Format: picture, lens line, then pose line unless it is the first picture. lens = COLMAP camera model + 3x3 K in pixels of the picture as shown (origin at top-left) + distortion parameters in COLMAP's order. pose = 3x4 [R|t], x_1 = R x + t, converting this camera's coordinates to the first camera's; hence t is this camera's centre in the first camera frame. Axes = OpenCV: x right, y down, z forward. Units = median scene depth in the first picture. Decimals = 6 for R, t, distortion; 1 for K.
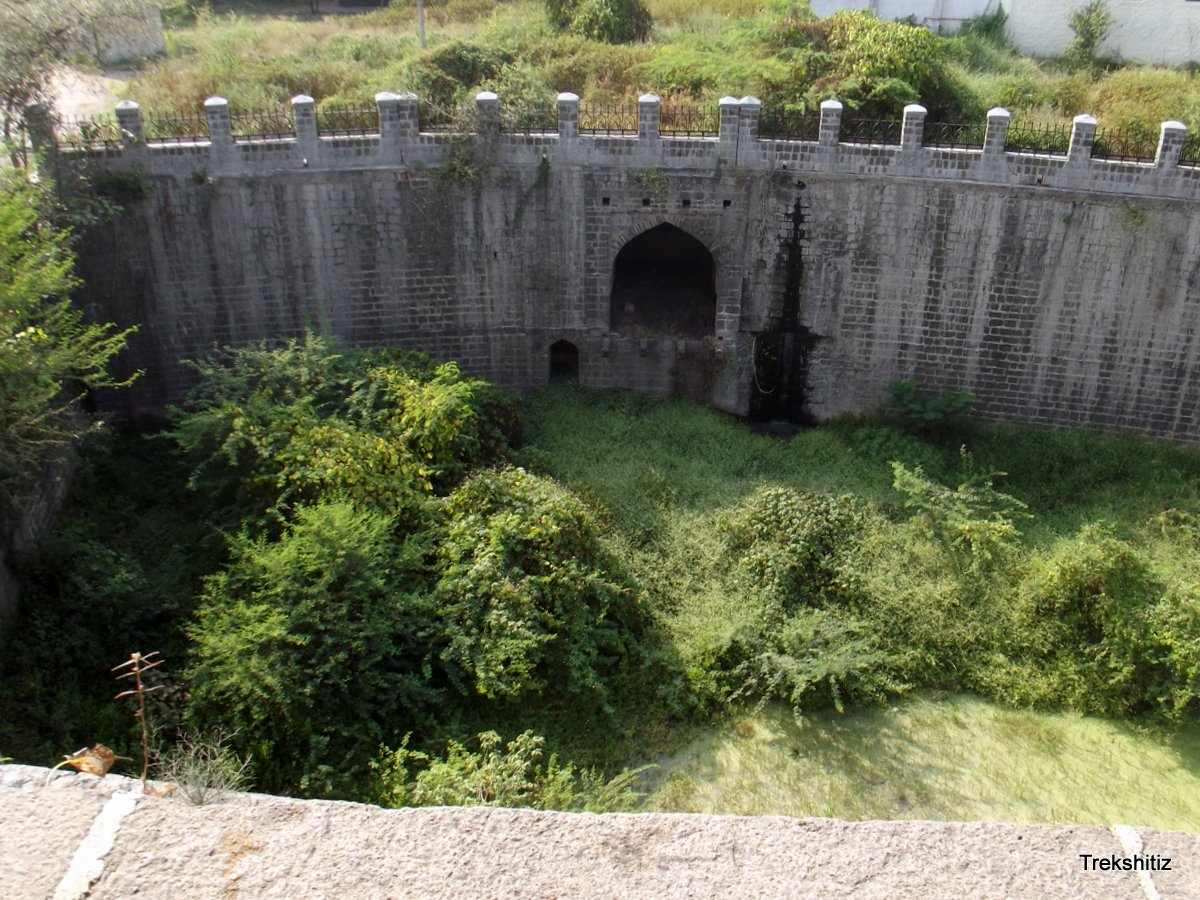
lens RADIAL K [[1055.0, 0, 623.7], [0, 1055.0, 451.0], [0, 0, 1]] dist [-0.049506, 0.001848]
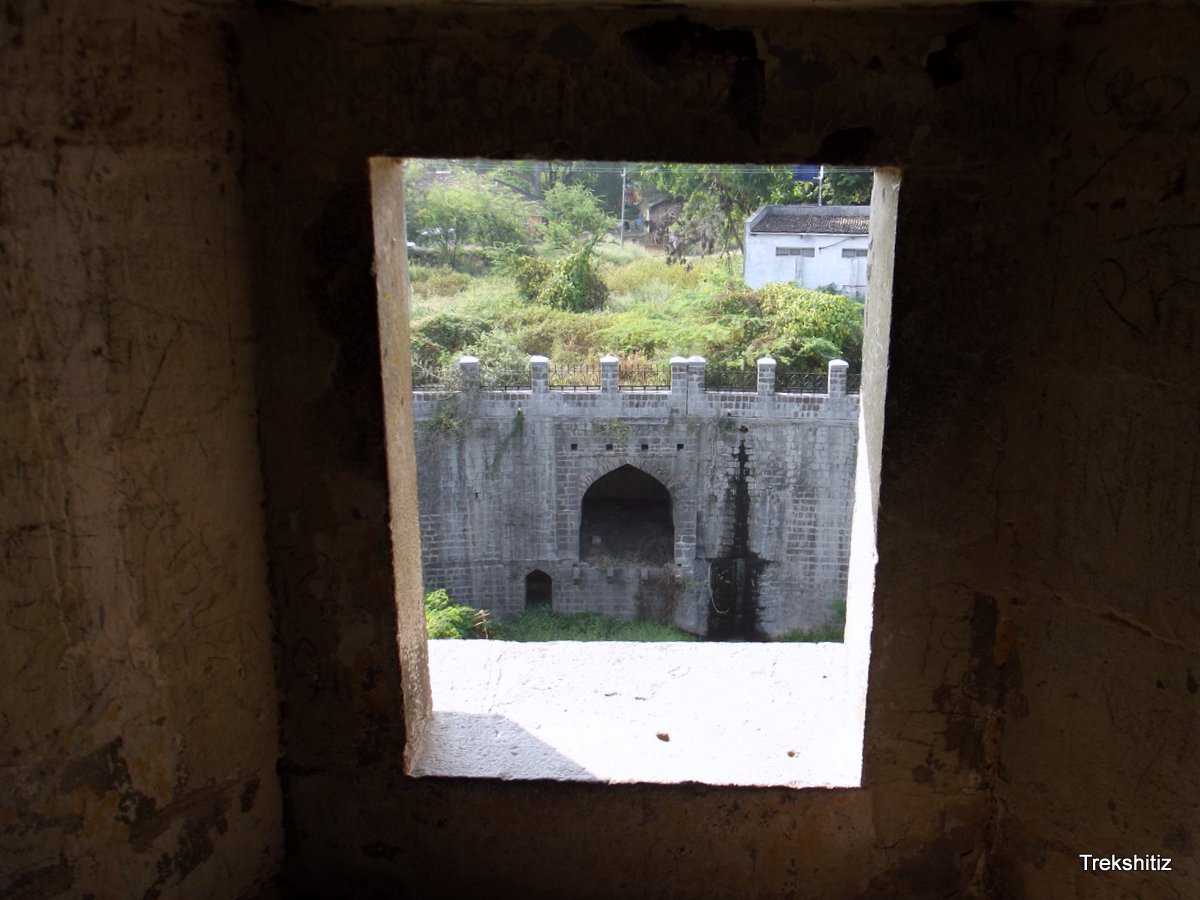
lens RADIAL K [[1055.0, 0, 623.7], [0, 1055.0, 451.0], [0, 0, 1]] dist [-0.049506, 0.001848]
pose [[0.998844, -0.020634, 0.043424, -0.012505], [0.029934, 0.973697, -0.225873, 0.025165], [-0.037621, 0.226911, 0.973189, -0.107361]]
